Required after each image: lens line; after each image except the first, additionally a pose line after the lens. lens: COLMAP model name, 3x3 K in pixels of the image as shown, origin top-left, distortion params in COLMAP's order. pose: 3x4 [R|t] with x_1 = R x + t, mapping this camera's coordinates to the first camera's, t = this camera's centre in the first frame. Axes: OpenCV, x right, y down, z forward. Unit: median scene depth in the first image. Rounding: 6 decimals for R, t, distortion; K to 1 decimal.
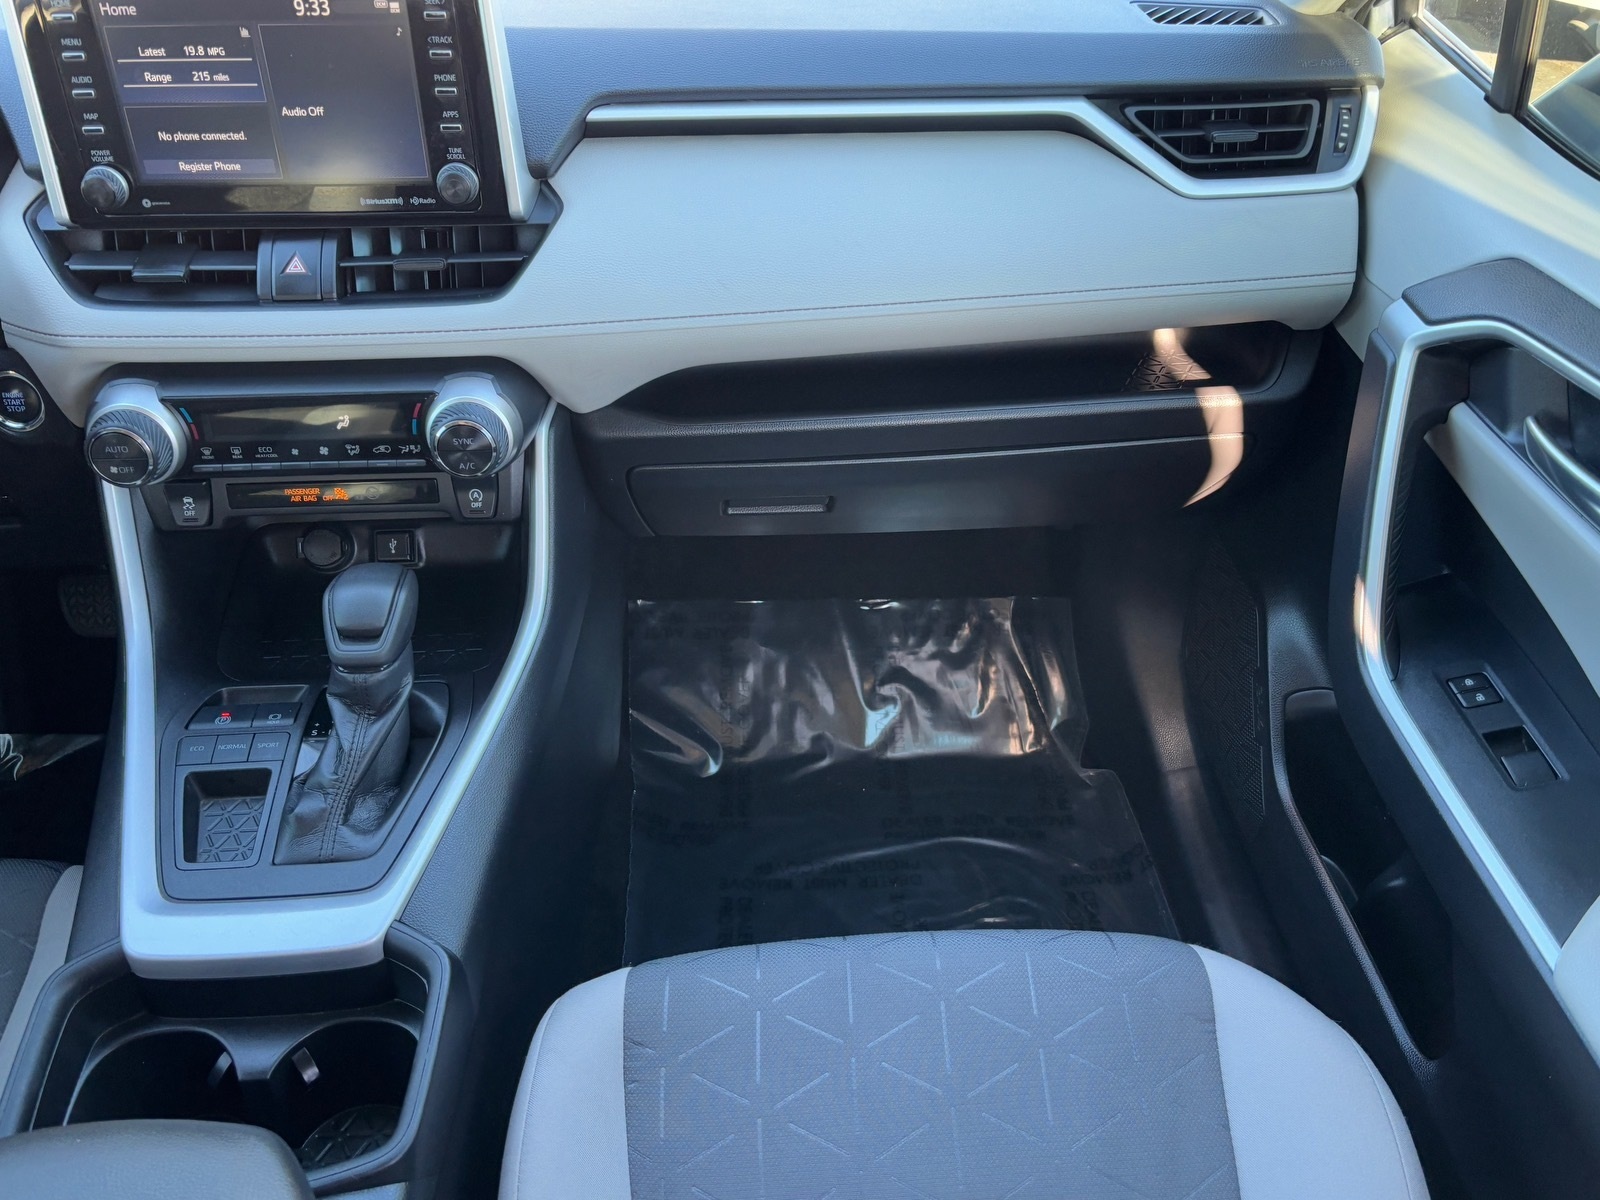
lens RADIAL K [[1312.5, 0, 812.4], [0, 1312.5, 615.1], [0, 0, 1]] dist [0.037210, -0.040531]
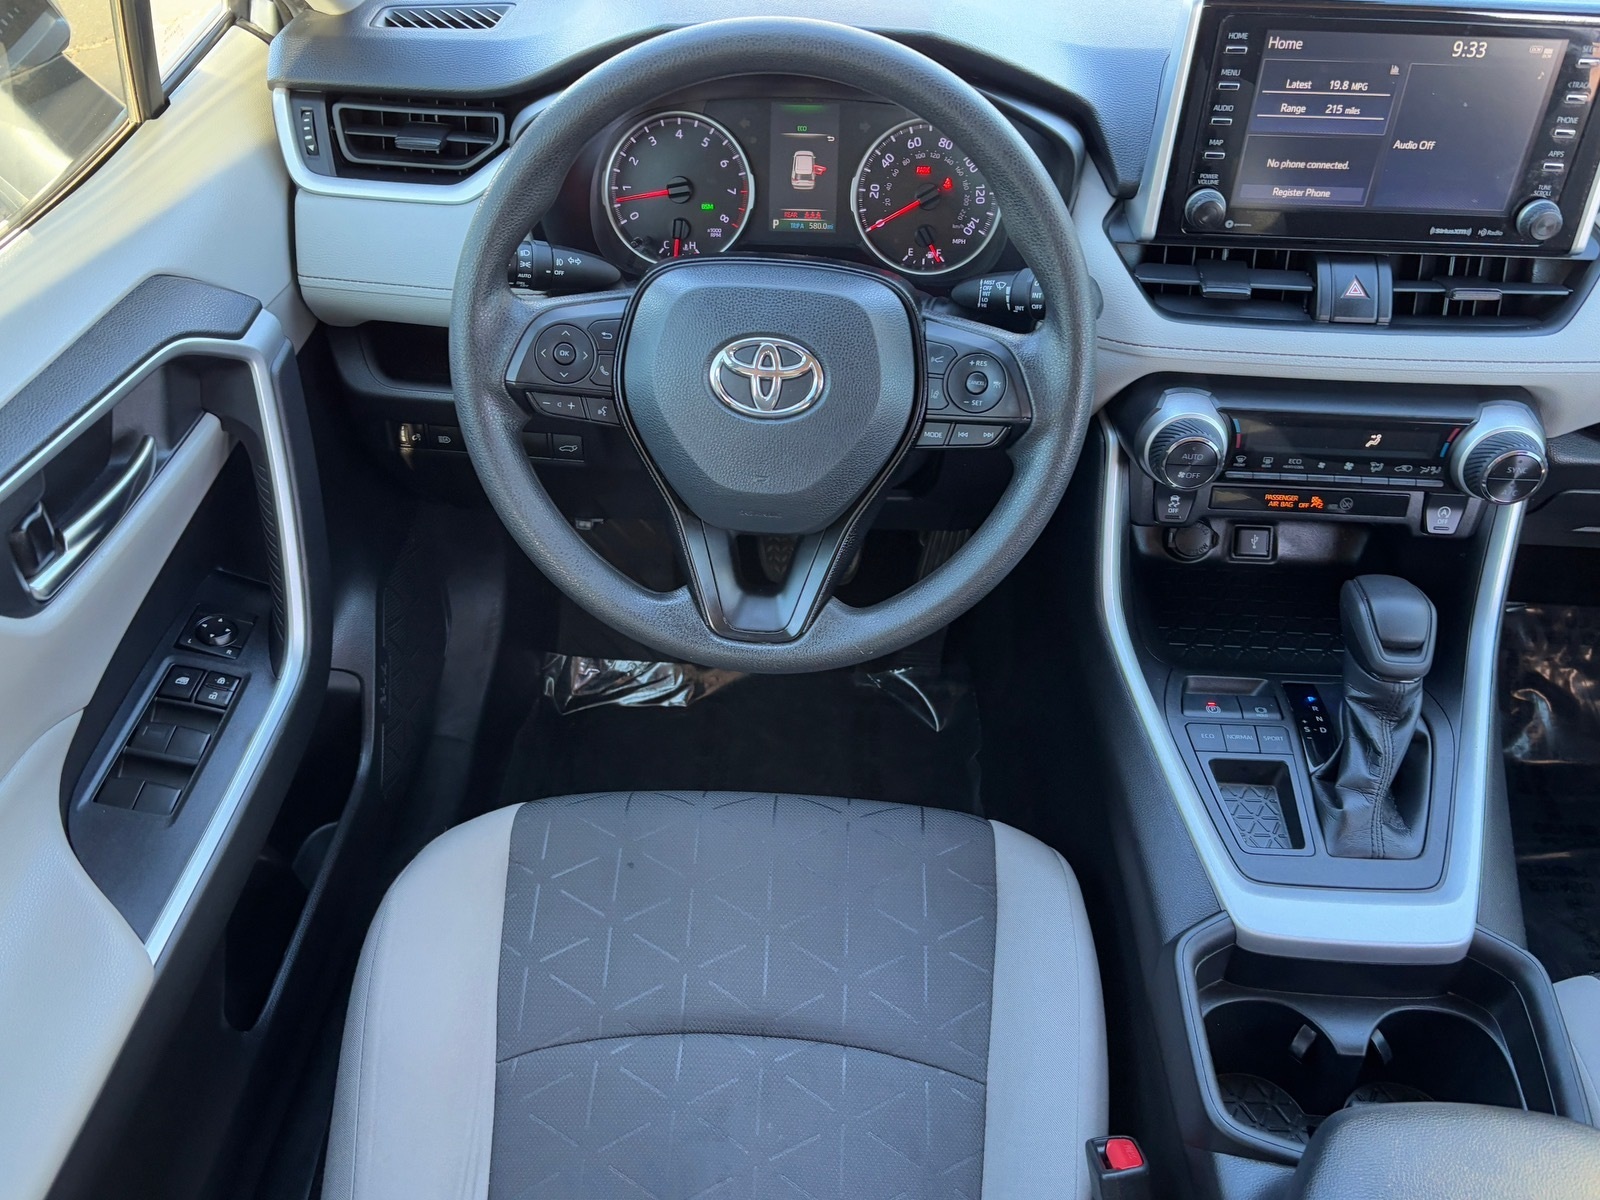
lens RADIAL K [[1312.5, 0, 808.8], [0, 1312.5, 614.7], [0, 0, 1]] dist [0.037210, -0.040531]
pose [[0.993517, 0.081134, -0.079628, -0.717614], [-0.076518, 0.995297, 0.059402, -0.036637], [0.084073, -0.052924, 0.995053, -0.093548]]
